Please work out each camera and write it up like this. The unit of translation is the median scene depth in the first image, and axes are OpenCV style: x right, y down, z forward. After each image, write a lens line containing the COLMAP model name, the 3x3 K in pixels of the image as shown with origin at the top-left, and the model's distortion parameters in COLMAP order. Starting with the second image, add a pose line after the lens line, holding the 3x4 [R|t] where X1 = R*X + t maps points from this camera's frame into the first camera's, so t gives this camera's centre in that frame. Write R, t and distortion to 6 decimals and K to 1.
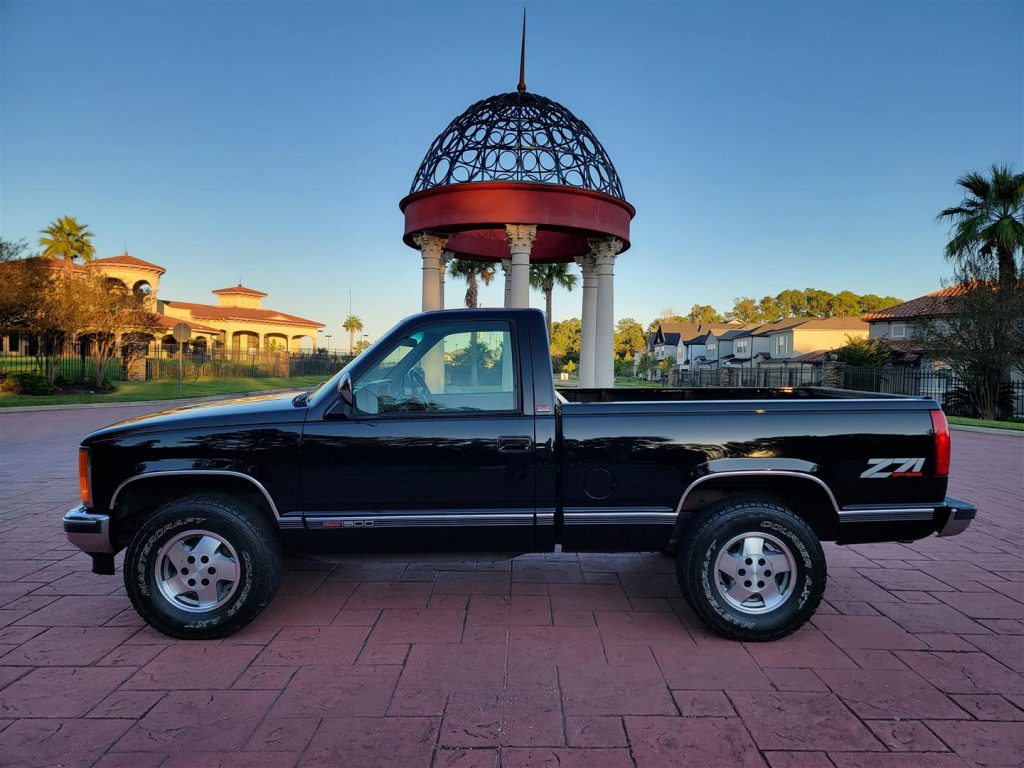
lens RADIAL K [[730.6, 0, 512.0], [0, 730.6, 384.0], [0, 0, 1]] dist [0.083680, -0.074161]
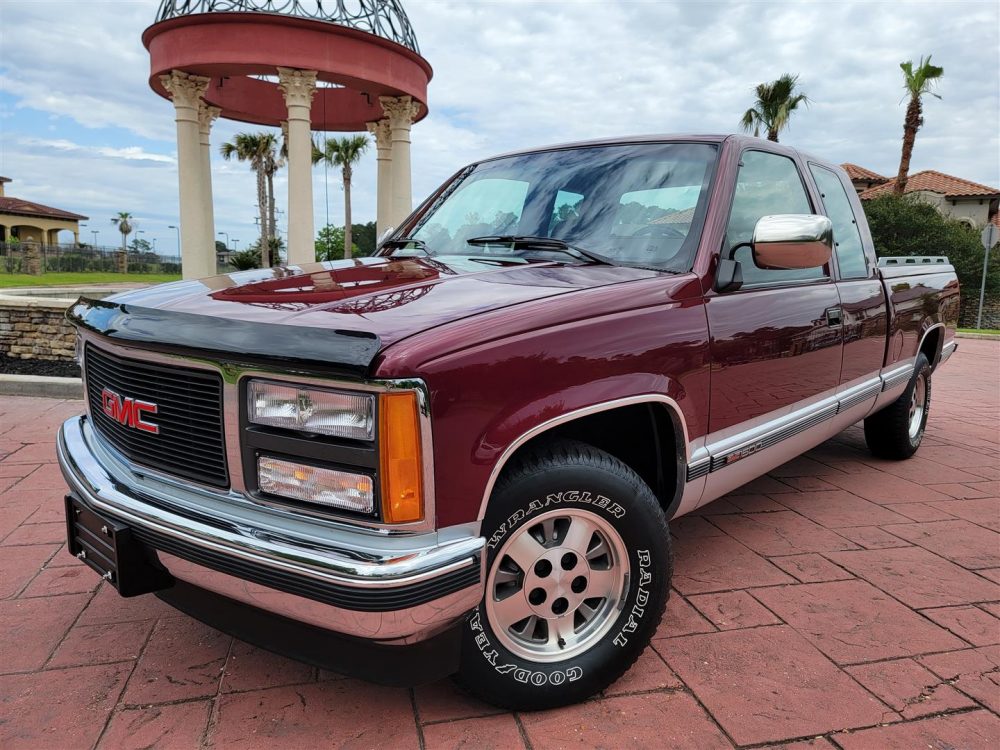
lens RADIAL K [[713.5, 0, 500.0], [0, 713.5, 375.0], [0, 0, 1]] dist [0.083680, -0.074161]
pose [[0.970266, -0.030333, 0.240134, 0.026035], [0.003513, 0.993777, 0.111336, 0.036423], [-0.242016, -0.107182, 0.964334, 0.096521]]
